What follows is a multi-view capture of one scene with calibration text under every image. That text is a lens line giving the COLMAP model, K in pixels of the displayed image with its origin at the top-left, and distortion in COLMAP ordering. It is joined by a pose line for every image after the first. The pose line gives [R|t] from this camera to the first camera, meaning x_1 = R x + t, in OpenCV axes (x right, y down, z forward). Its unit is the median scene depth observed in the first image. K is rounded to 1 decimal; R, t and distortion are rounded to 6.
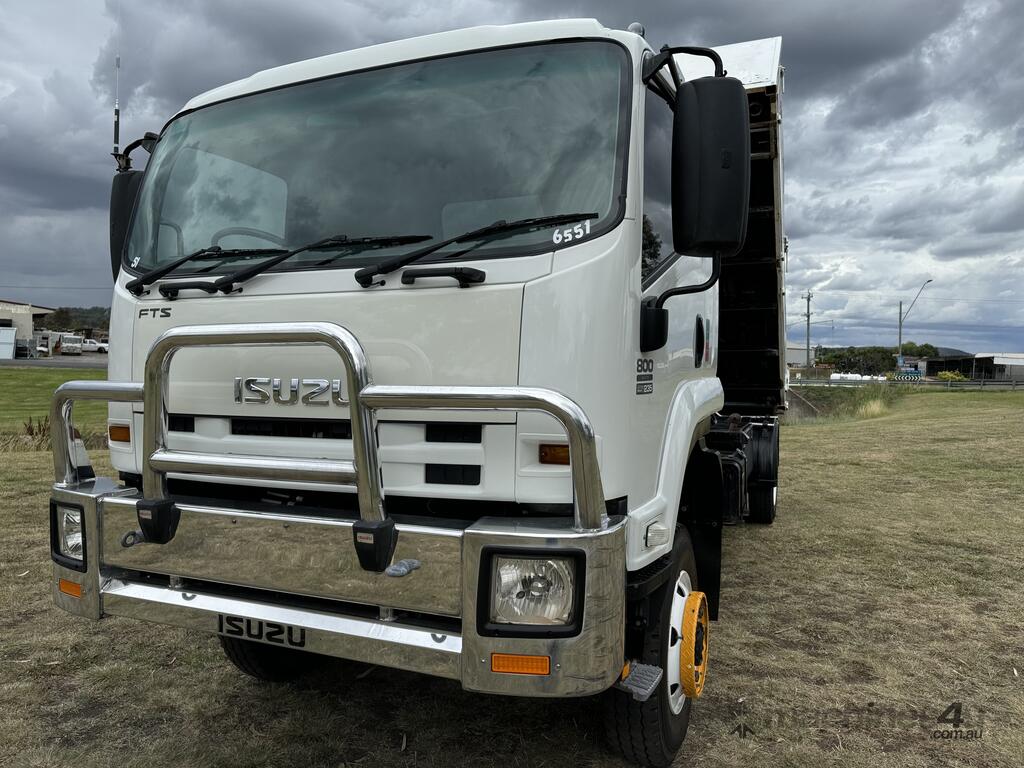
lens RADIAL K [[724.1, 0, 512.1], [0, 724.1, 434.4], [0, 0, 1]] dist [0.007310, -0.005357]
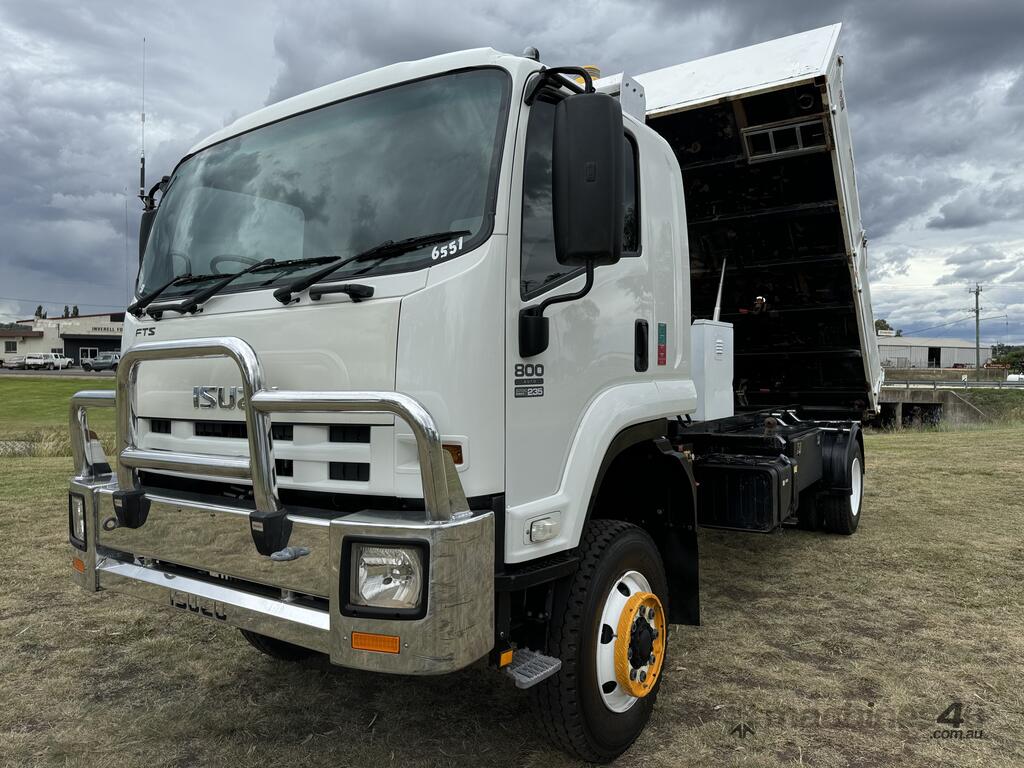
lens RADIAL K [[724.1, 0, 512.1], [0, 724.1, 434.4], [0, 0, 1]] dist [0.007310, -0.005357]
pose [[0.981794, 0.001065, -0.189946, 0.329515], [-0.002850, 0.999954, -0.009123, 0.007292], [0.189928, 0.009498, 0.981752, -0.036476]]
